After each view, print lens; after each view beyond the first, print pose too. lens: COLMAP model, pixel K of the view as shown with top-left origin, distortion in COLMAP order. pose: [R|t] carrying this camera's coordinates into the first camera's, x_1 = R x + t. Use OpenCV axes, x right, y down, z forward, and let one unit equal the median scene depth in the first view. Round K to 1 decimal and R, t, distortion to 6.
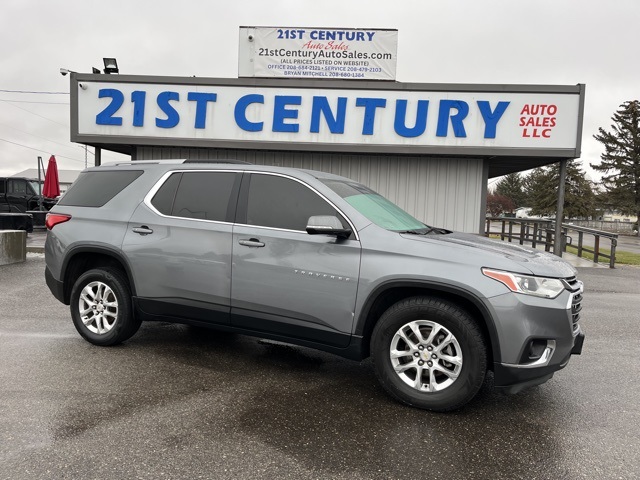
lens RADIAL K [[481.5, 0, 318.6], [0, 481.5, 243.5], [0, 0, 1]] dist [0.068626, -0.087811]
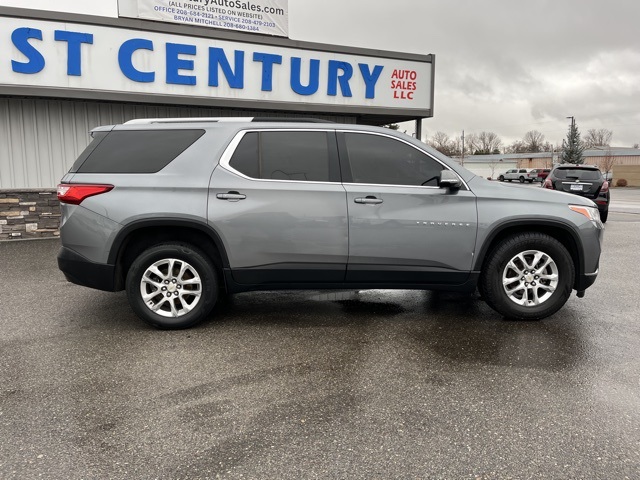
lens RADIAL K [[481.5, 0, 314.5], [0, 481.5, 238.3], [0, 0, 1]] dist [0.068626, -0.087811]
pose [[0.880970, -0.106450, 0.461043, -0.608661], [0.070074, 0.992973, 0.095369, -0.022417], [-0.467955, -0.051710, 0.882238, 0.108899]]
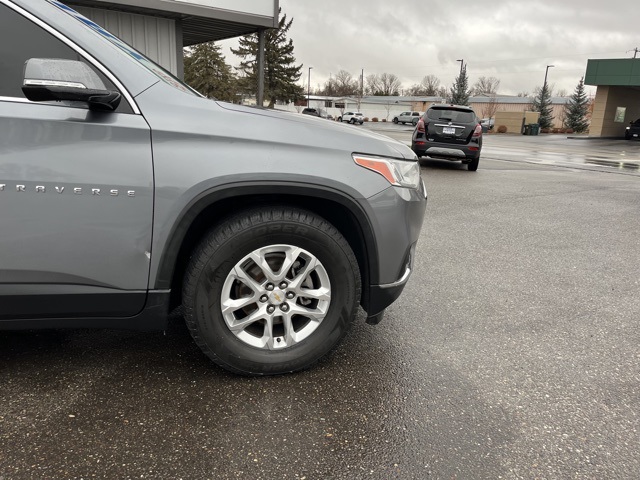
lens RADIAL K [[481.5, 0, 316.0], [0, 481.5, 238.8], [0, 0, 1]] dist [0.068626, -0.087811]
pose [[0.773703, -0.168706, 0.610673, -0.085564], [0.030468, 0.972686, 0.230115, 0.006852], [-0.632815, -0.159435, 0.757711, 0.354779]]
